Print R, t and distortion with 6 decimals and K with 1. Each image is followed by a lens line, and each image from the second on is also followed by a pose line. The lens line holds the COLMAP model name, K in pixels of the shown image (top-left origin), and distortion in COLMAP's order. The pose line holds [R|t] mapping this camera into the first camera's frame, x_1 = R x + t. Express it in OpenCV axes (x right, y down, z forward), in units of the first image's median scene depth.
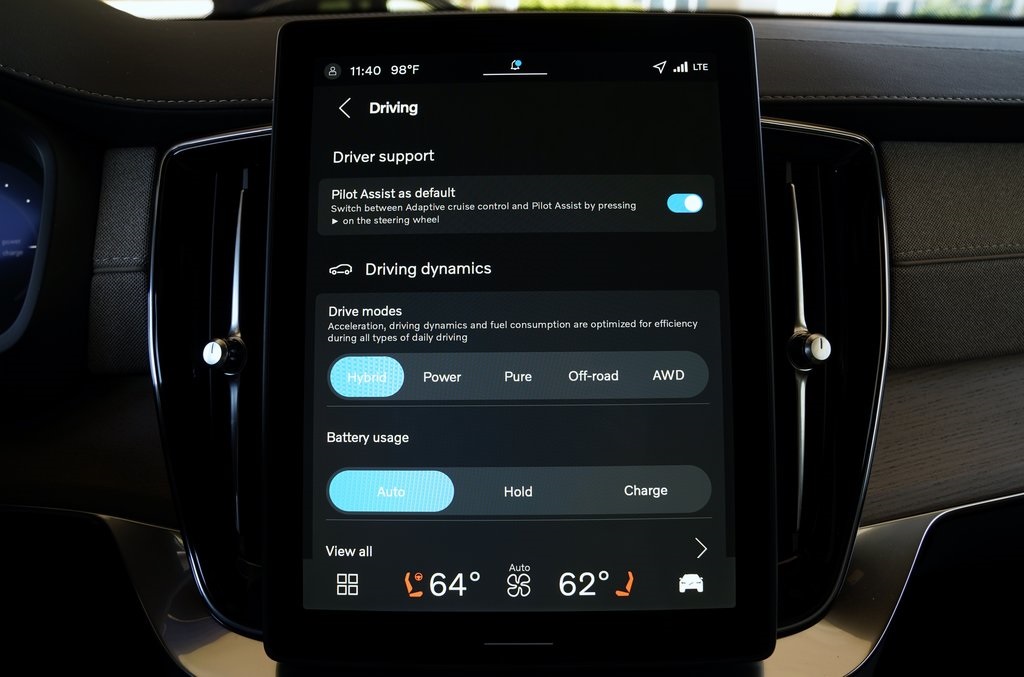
lens RADIAL K [[710.9, 0, 512.6], [0, 710.9, 337.9], [0, 0, 1]] dist [-0.009470, -0.002398]
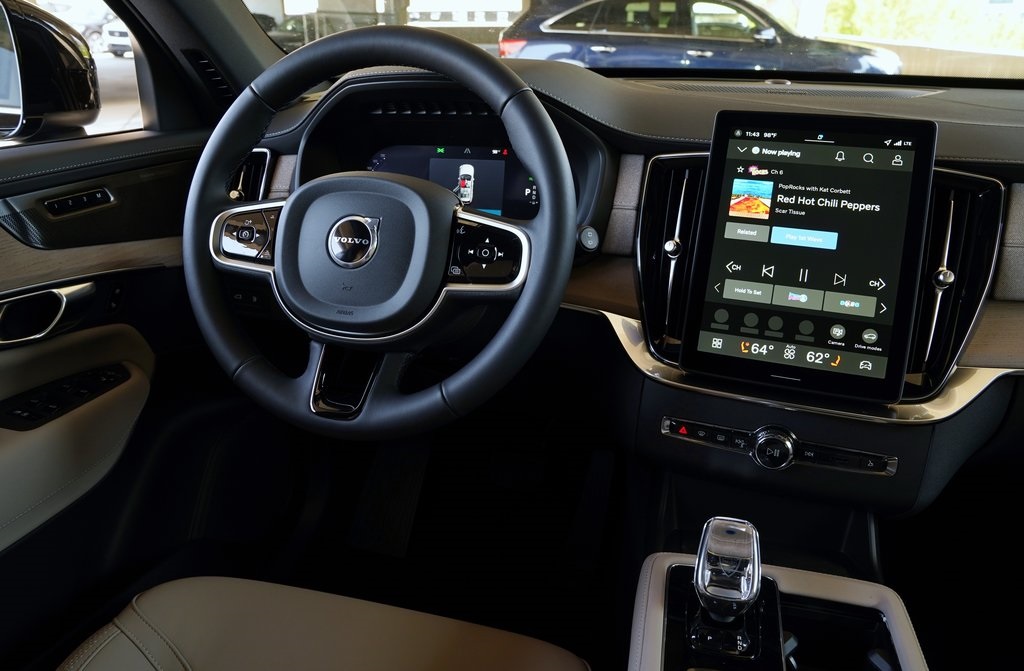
lens RADIAL K [[850.6, 0, 513.1], [0, 850.6, 335.9], [0, 0, 1]] dist [-0.010040, -0.001793]
pose [[0.950114, 0.143562, -0.276901, -0.086757], [-0.145262, 0.989287, 0.014476, 0.358326], [0.276012, 0.026470, 0.960790, -1.900486]]
